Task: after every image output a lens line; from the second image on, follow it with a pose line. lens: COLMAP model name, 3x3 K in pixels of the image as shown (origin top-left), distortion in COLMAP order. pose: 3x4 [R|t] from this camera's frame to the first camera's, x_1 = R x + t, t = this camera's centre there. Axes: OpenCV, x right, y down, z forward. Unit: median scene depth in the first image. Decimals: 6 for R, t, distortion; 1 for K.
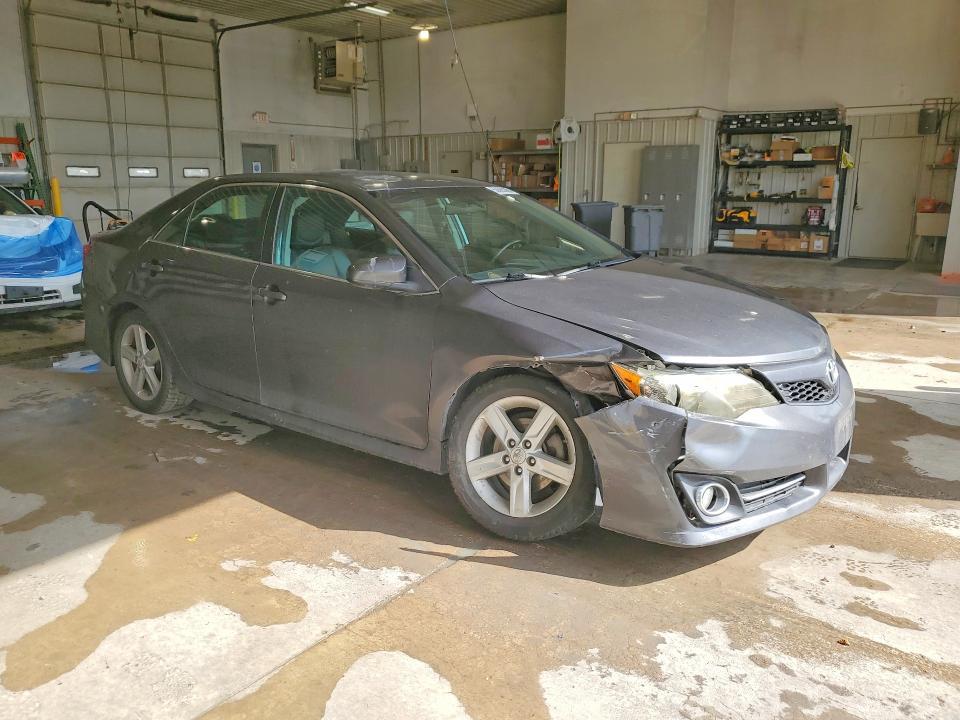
lens RADIAL K [[752.3, 0, 480.0], [0, 752.3, 360.0], [0, 0, 1]] dist [-0.000842, 0.003786]
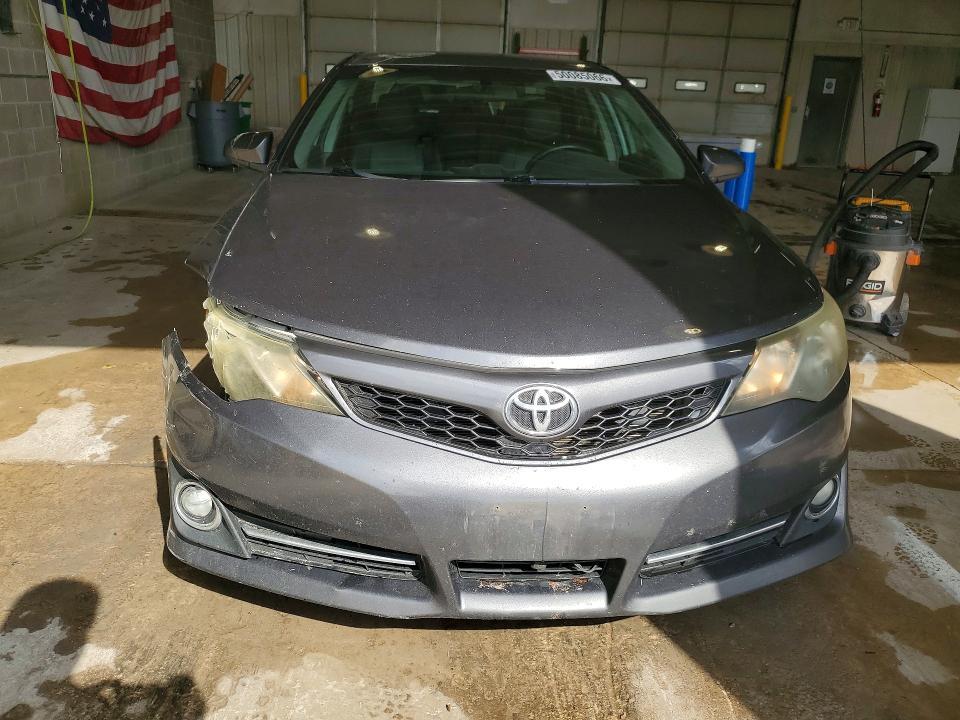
lens RADIAL K [[752.3, 0, 480.0], [0, 752.3, 360.0], [0, 0, 1]] dist [-0.000842, 0.003786]
pose [[0.649677, 0.275791, -0.708420, 0.194744], [-0.212130, 0.960627, 0.179437, -0.024467], [0.730015, 0.033701, 0.682600, 0.153241]]
